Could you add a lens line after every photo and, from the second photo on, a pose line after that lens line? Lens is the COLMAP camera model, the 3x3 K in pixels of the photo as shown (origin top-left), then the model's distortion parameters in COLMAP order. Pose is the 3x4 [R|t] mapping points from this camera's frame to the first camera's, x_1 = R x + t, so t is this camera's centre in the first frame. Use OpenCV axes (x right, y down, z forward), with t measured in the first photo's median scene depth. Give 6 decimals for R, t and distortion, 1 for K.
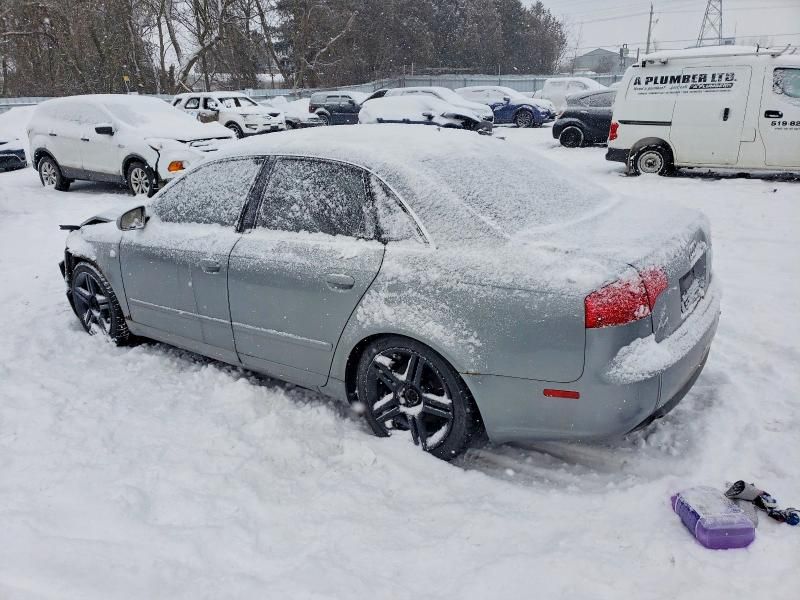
lens RADIAL K [[558.7, 0, 398.2], [0, 558.7, 307.3], [0, 0, 1]] dist [0.027155, 0.001550]
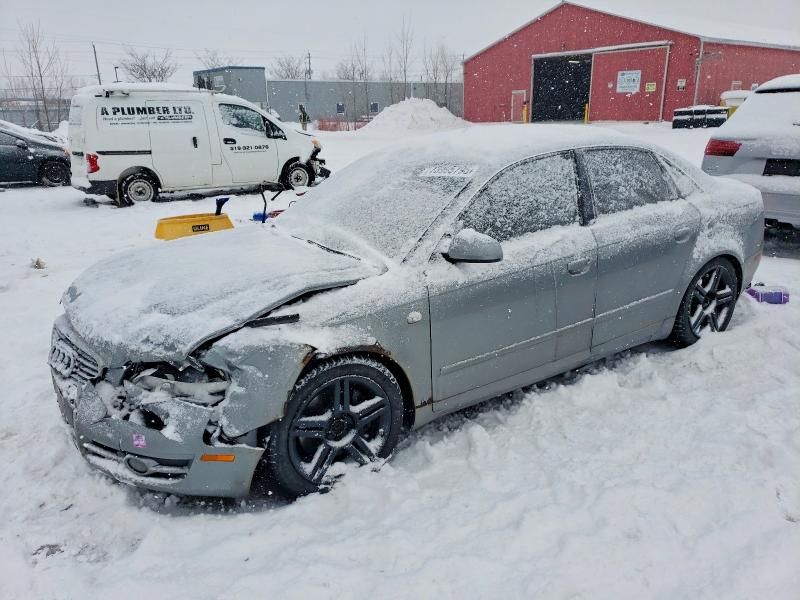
lens RADIAL K [[558.7, 0, 398.0], [0, 558.7, 293.1], [0, 0, 1]] dist [0.027155, 0.001550]
pose [[0.420206, -0.263861, 0.868219, -0.313875], [0.336853, 0.933782, 0.120754, -0.060452], [-0.842589, 0.241721, 0.481263, 0.197242]]
